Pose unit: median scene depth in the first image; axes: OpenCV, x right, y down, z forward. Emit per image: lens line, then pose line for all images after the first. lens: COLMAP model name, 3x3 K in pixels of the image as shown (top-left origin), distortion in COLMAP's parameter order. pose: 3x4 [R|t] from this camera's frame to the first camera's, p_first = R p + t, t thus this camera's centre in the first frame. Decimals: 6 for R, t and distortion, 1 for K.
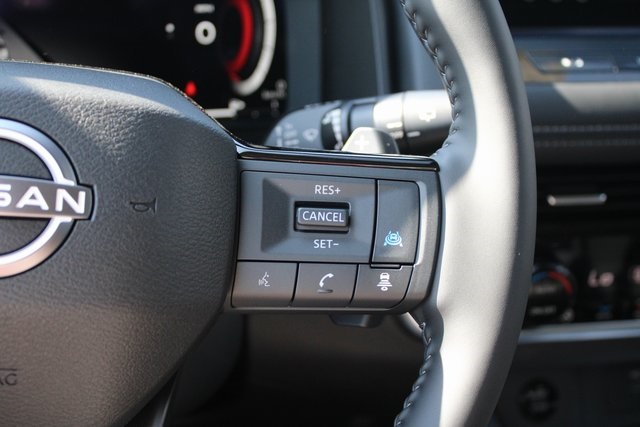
lens RADIAL K [[969.1, 0, 320.0], [0, 969.1, 213.5], [0, 0, 1]] dist [0.001160, 0.004084]
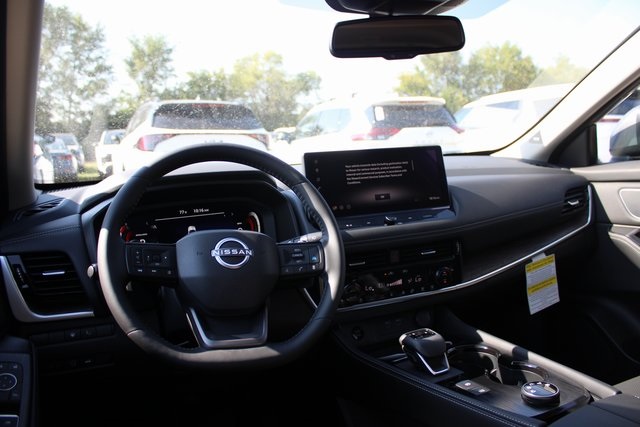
lens RADIAL K [[541.1, 0, 320.0], [0, 541.1, 213.5], [0, 0, 1]] dist [-0.094728, 0.003370]
pose [[0.978264, -0.101283, 0.180946, -0.330047], [0.147304, 0.953591, -0.262614, 0.490679], [-0.145950, 0.283560, 0.947783, -1.442993]]
